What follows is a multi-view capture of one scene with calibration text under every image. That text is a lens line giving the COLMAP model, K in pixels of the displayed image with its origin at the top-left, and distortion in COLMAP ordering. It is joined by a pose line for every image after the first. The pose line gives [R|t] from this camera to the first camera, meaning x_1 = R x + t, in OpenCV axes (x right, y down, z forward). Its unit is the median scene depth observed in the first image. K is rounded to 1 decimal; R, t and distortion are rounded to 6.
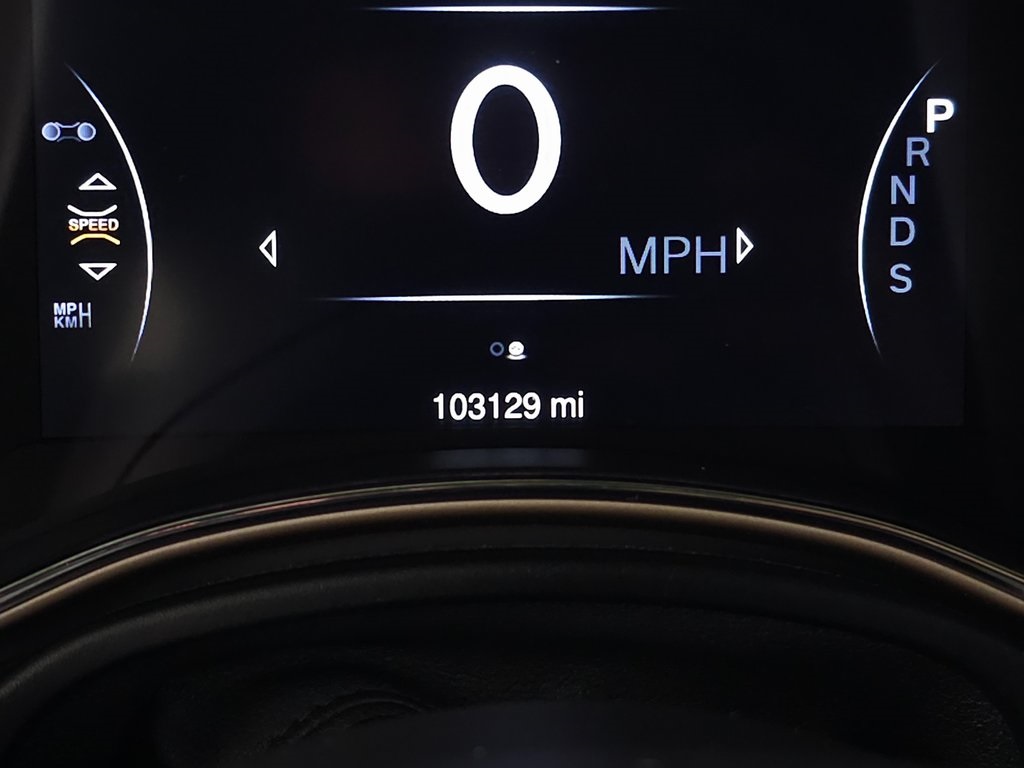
lens RADIAL K [[694.7, 0, 509.8], [0, 694.7, 388.2], [0, 0, 1]] dist [0.034886, -0.046153]
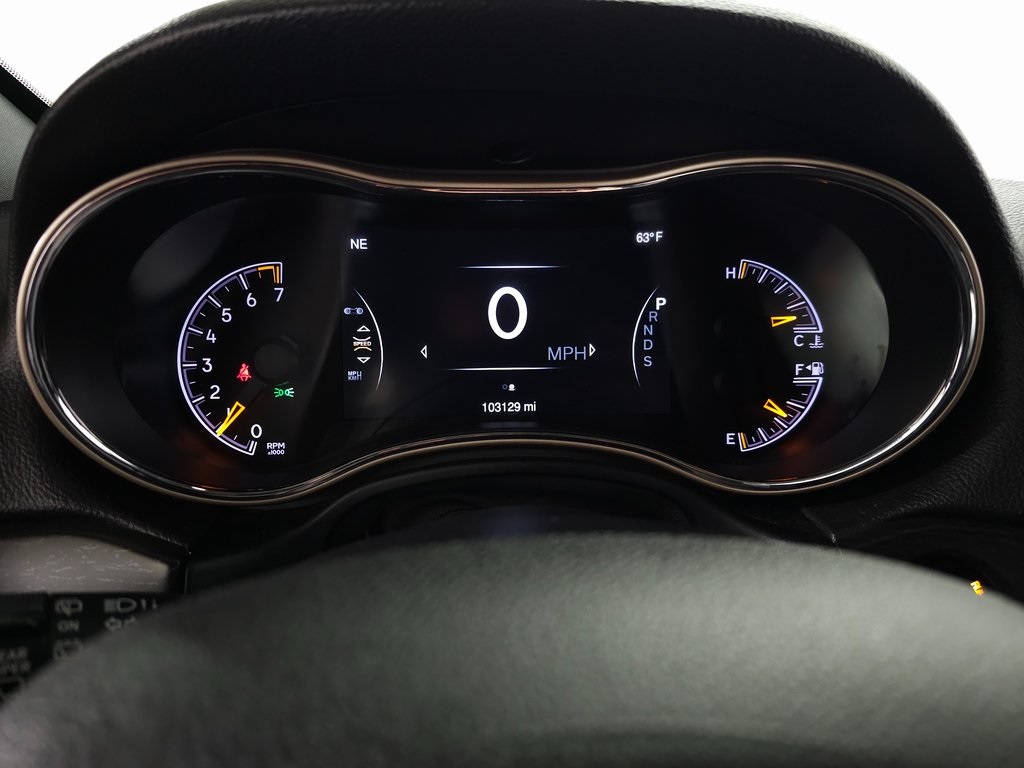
lens RADIAL K [[694.7, 0, 511.1], [0, 694.7, 382.3], [0, 0, 1]] dist [0.034886, -0.046153]
pose [[0.999973, -0.004582, 0.005808, -0.009607], [0.004274, 0.998643, 0.051901, -0.221397], [-0.006038, -0.051875, 0.998635, -1.823962]]
